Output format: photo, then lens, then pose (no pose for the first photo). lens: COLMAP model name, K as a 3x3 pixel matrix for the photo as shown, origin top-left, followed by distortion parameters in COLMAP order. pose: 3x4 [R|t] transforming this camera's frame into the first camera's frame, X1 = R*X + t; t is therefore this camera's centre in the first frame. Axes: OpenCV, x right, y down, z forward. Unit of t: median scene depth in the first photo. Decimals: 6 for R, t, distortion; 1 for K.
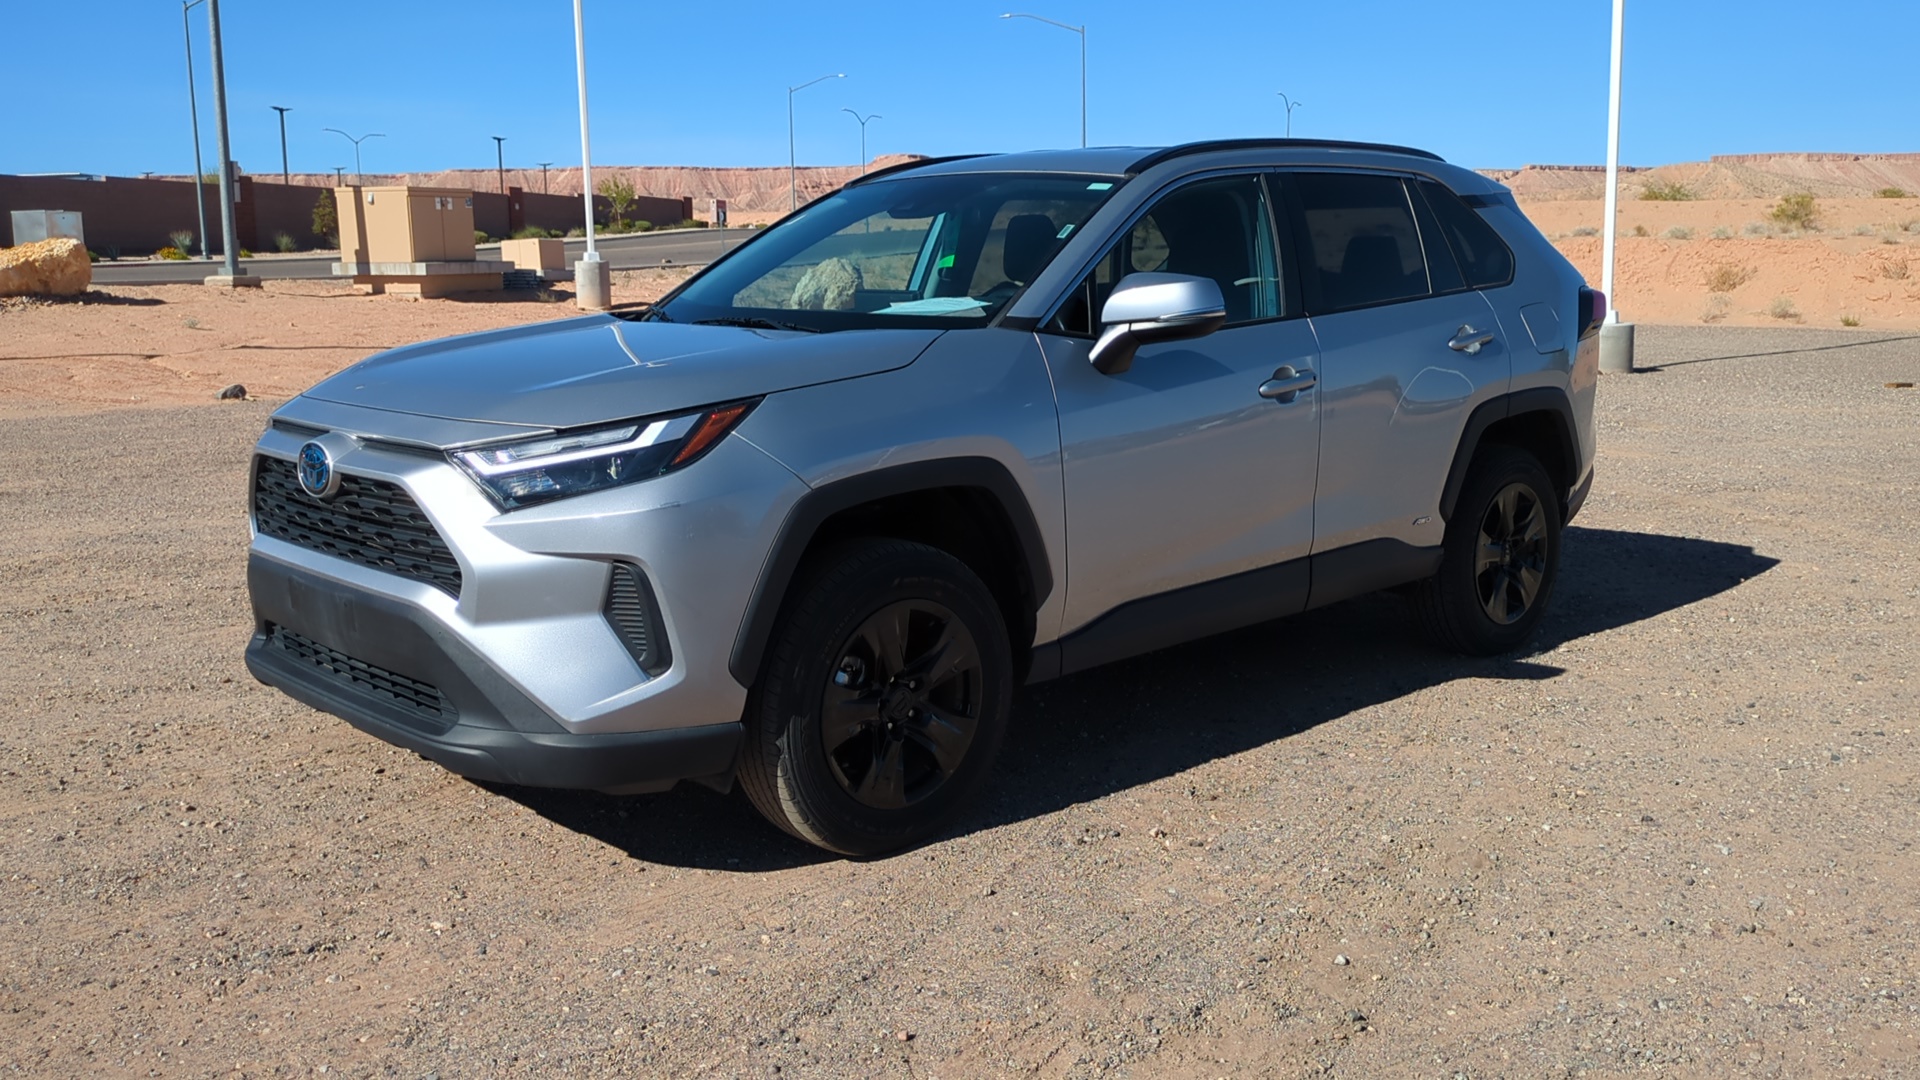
lens RADIAL K [[1674.0, 0, 970.7], [0, 1674.0, 545.6], [0, 0, 1]] dist [0.066027, -0.072087]
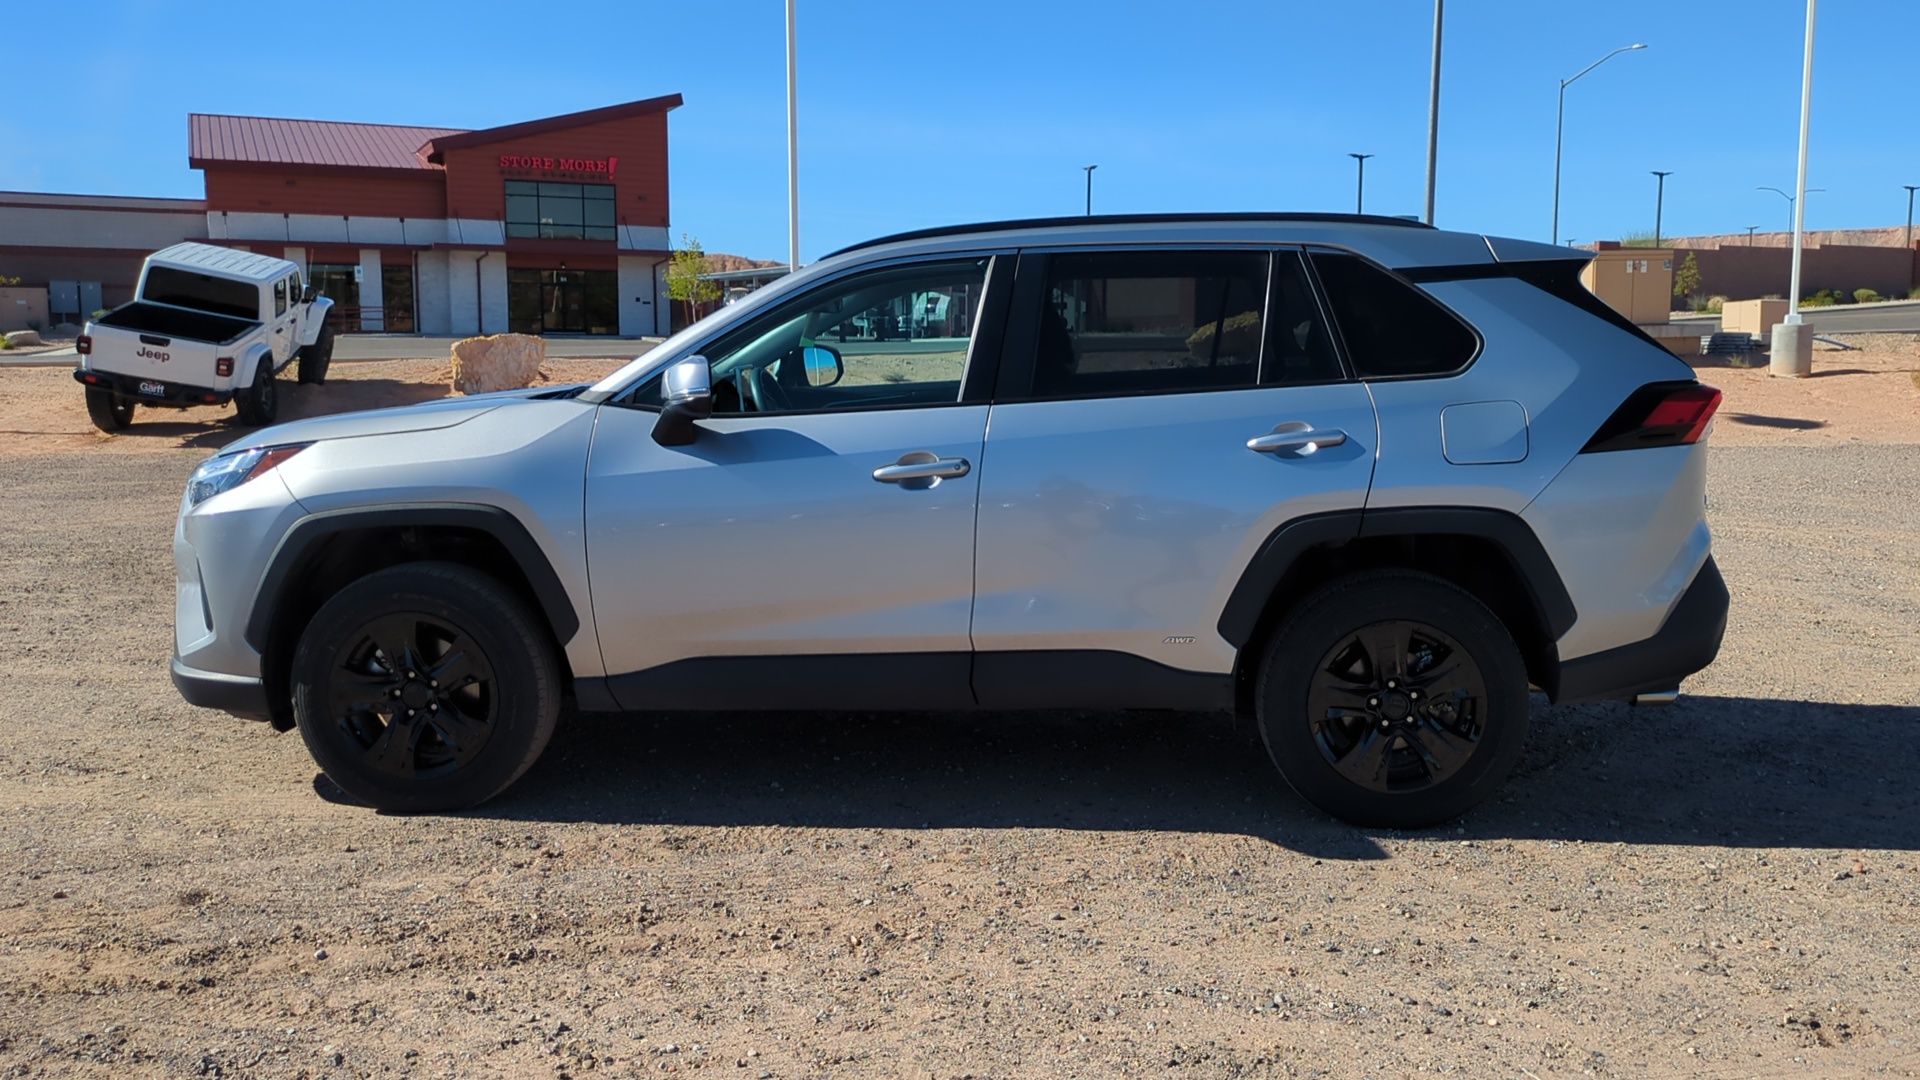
lens RADIAL K [[1674.0, 0, 965.5], [0, 1674.0, 552.8], [0, 0, 1]] dist [0.066027, -0.072087]
pose [[0.675854, 0.102916, -0.729815, 1.034161], [-0.125279, 0.991835, 0.023849, -0.083824], [0.726310, 0.075312, 0.683229, 0.396273]]
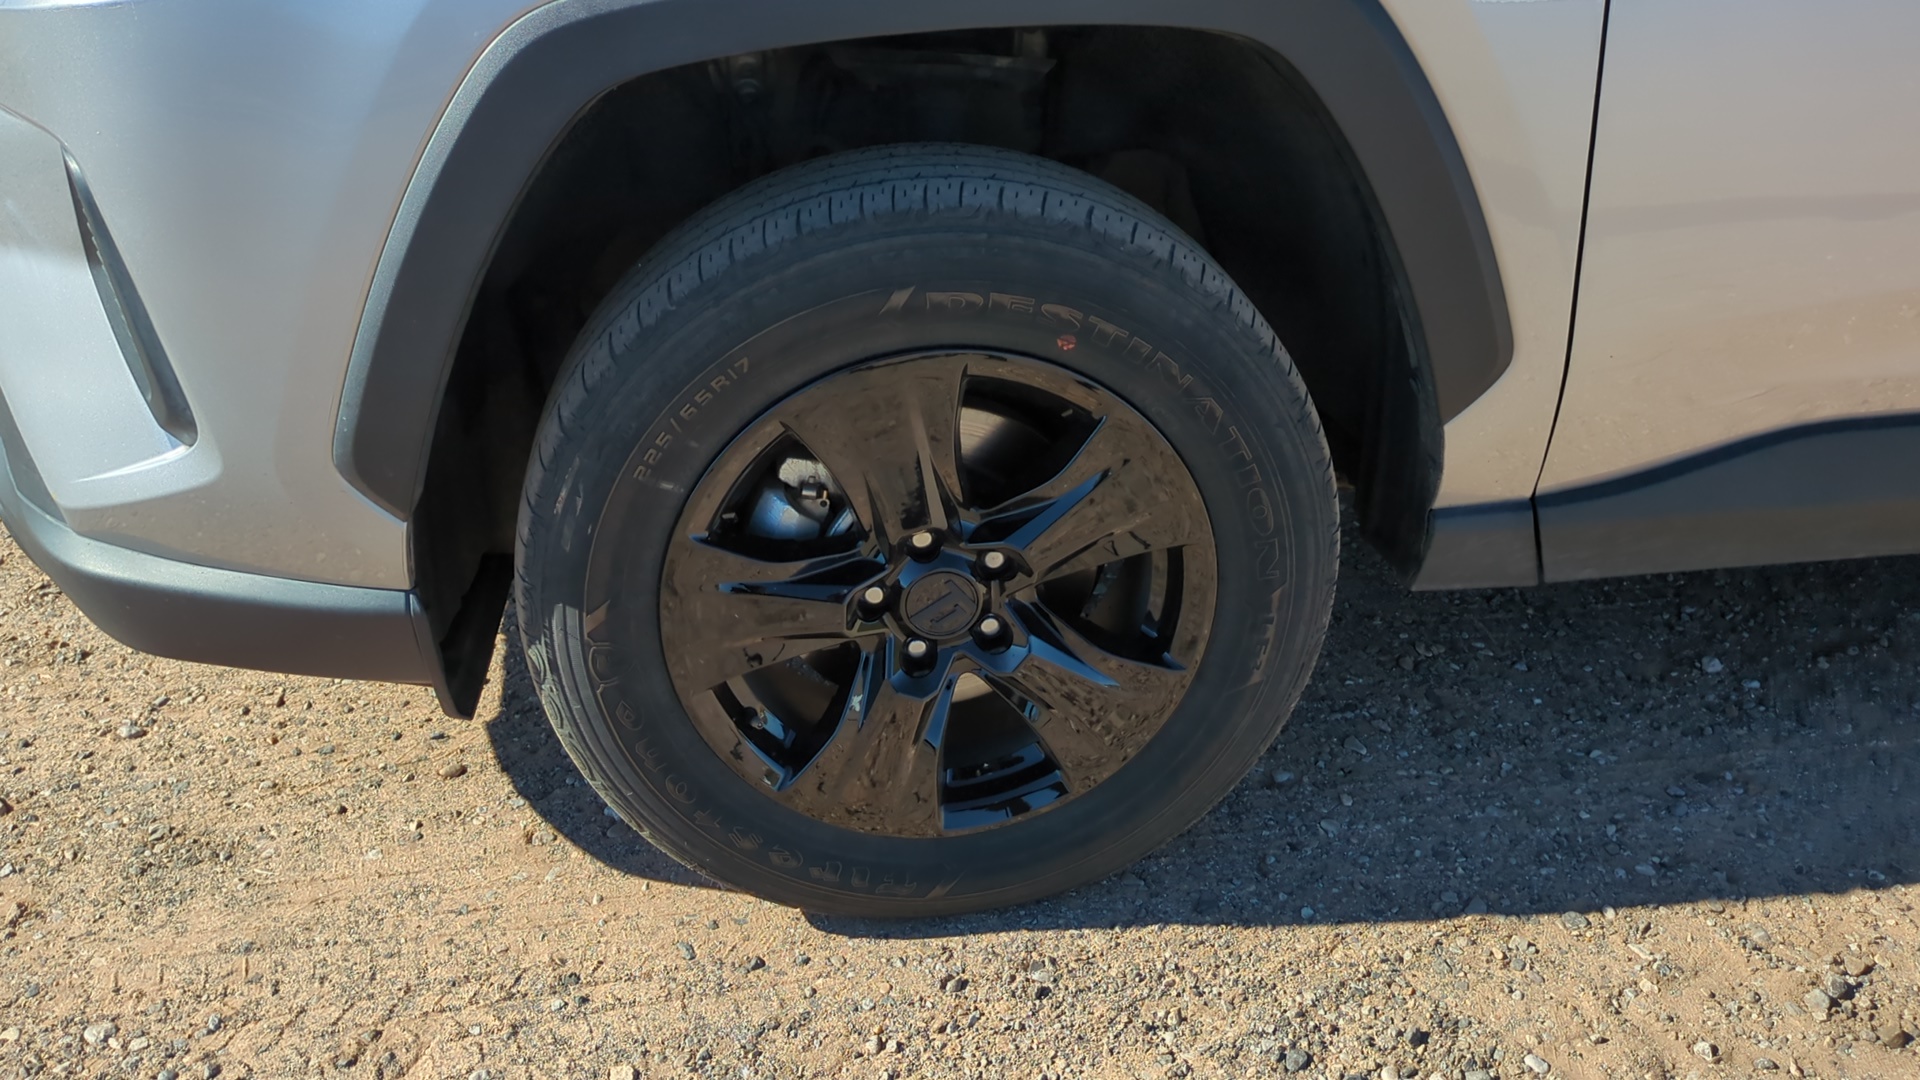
lens RADIAL K [[1674.0, 0, 968.5], [0, 1674.0, 541.4], [0, 0, 1]] dist [0.066027, -0.072087]
pose [[0.808924, 0.267793, -0.523383, 0.147159], [-0.099371, 0.939707, 0.327224, -0.042007], [0.579455, -0.212690, 0.786763, 0.641165]]
